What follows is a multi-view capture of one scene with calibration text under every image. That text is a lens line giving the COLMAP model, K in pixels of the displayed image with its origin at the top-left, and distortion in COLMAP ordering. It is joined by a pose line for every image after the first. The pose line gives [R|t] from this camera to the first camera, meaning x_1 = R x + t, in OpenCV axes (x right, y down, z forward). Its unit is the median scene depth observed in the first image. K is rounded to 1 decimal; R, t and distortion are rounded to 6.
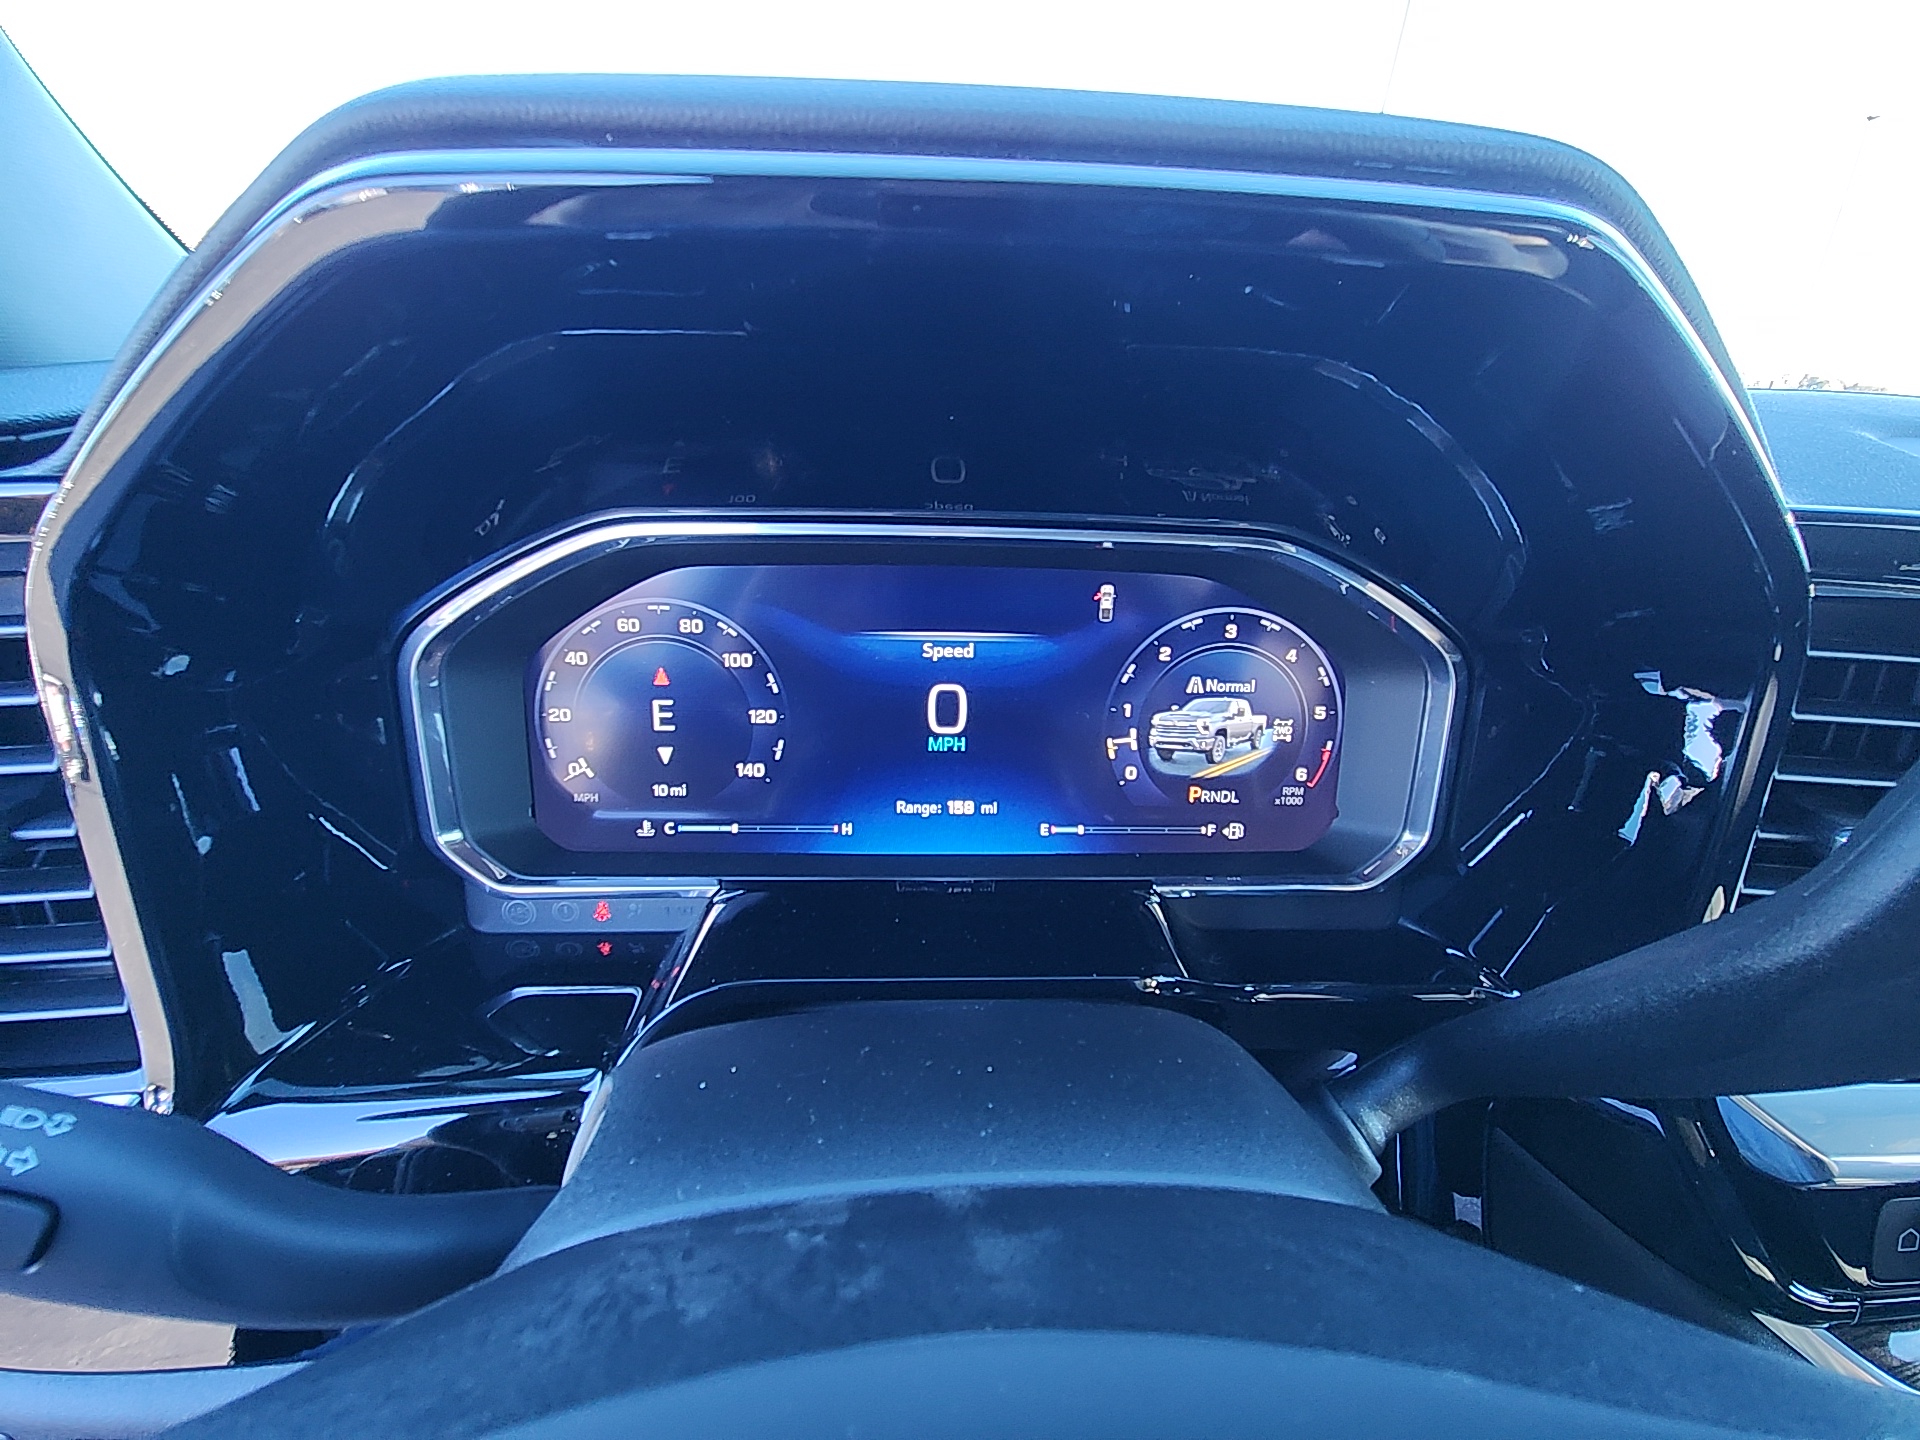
lens RADIAL K [[776.7, 0, 949.7], [0, 776.7, 706.2], [0, 0, 1]] dist [0.006816, -0.004938]
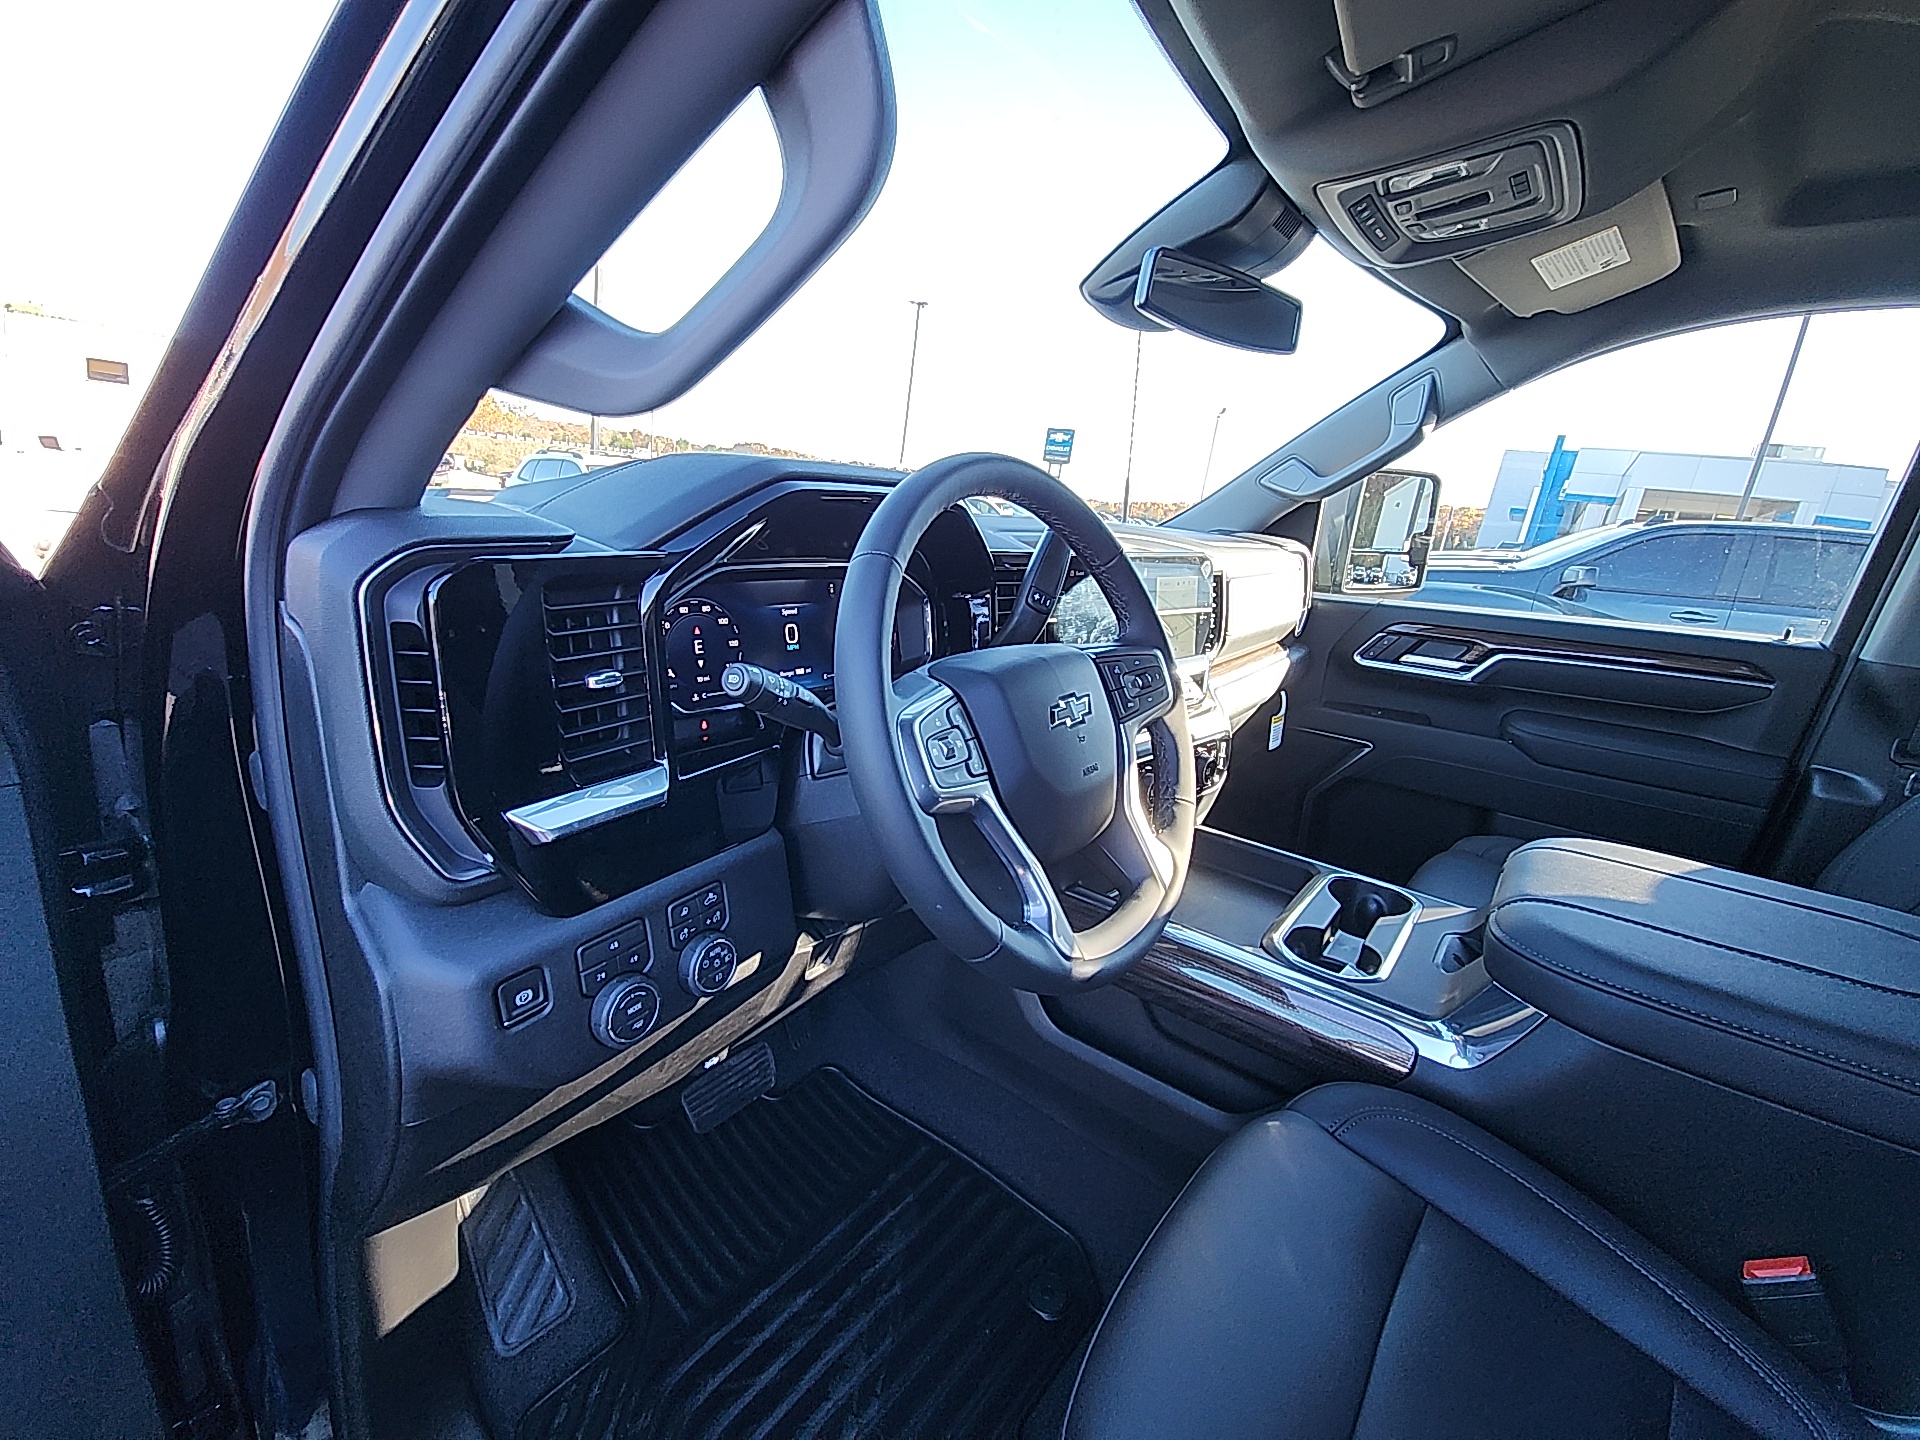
lens RADIAL K [[776.9, 0, 950.9], [0, 776.9, 701.9], [0, 0, 1]] dist [0.005977, -0.000608]
pose [[0.668312, -0.163310, 0.725733, -1.591375], [0.226825, 0.973881, 0.010272, 0.324389], [-0.708456, 0.157750, 0.687899, -1.164835]]
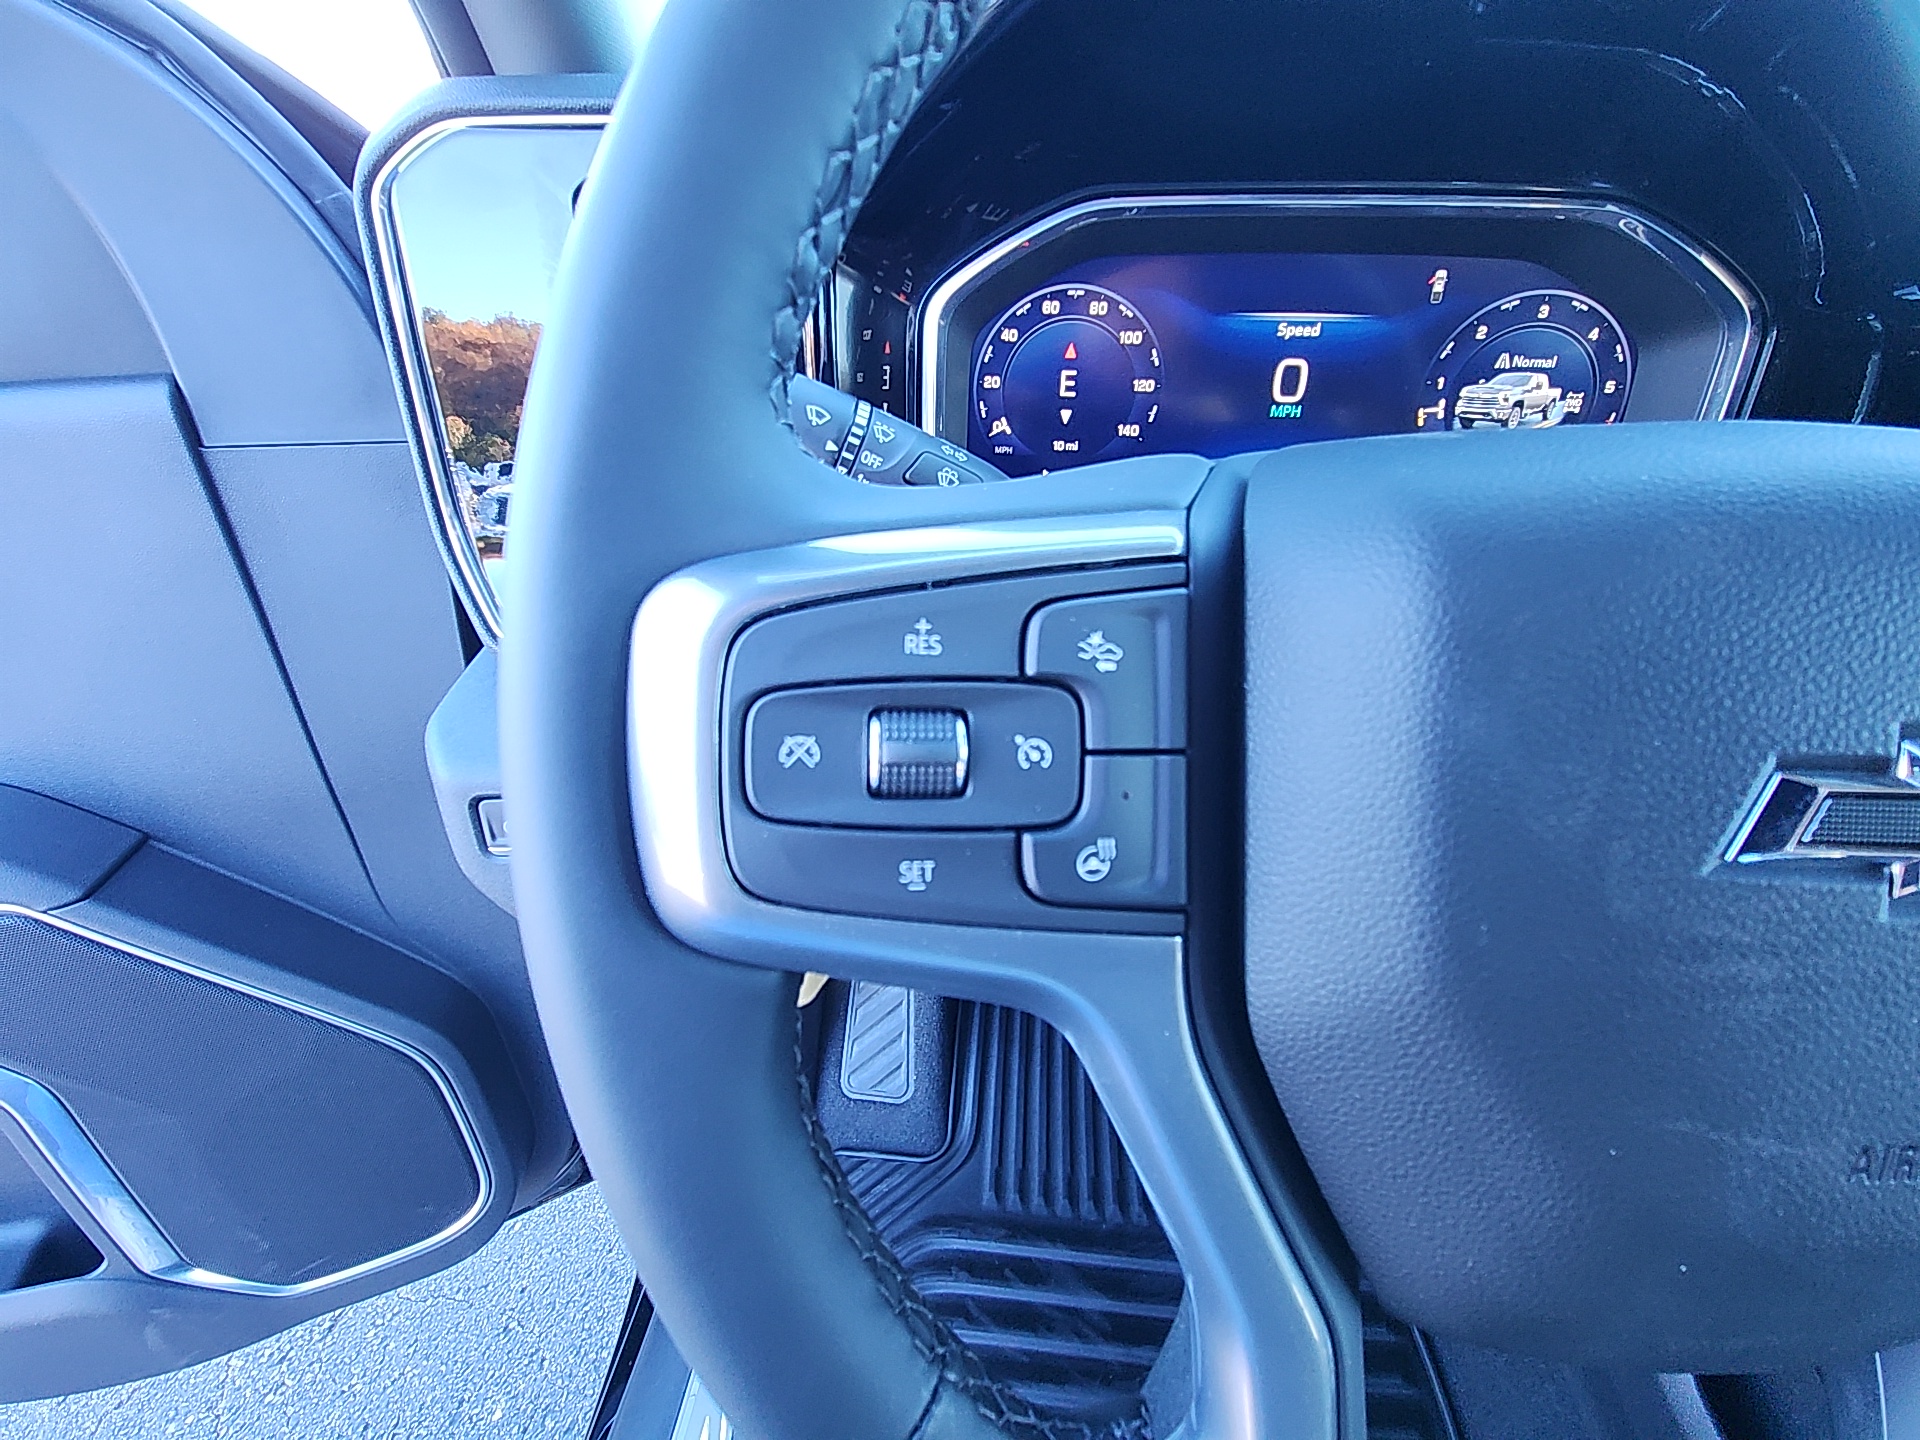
lens RADIAL K [[777.5, 0, 947.3], [0, 777.5, 708.0], [0, 0, 1]] dist [0.003427, -0.000003]
pose [[0.990809, 0.052459, -0.124682, -0.370229], [-0.032592, 0.987166, 0.156338, 0.349210], [0.131283, -0.150837, 0.979803, -0.400892]]
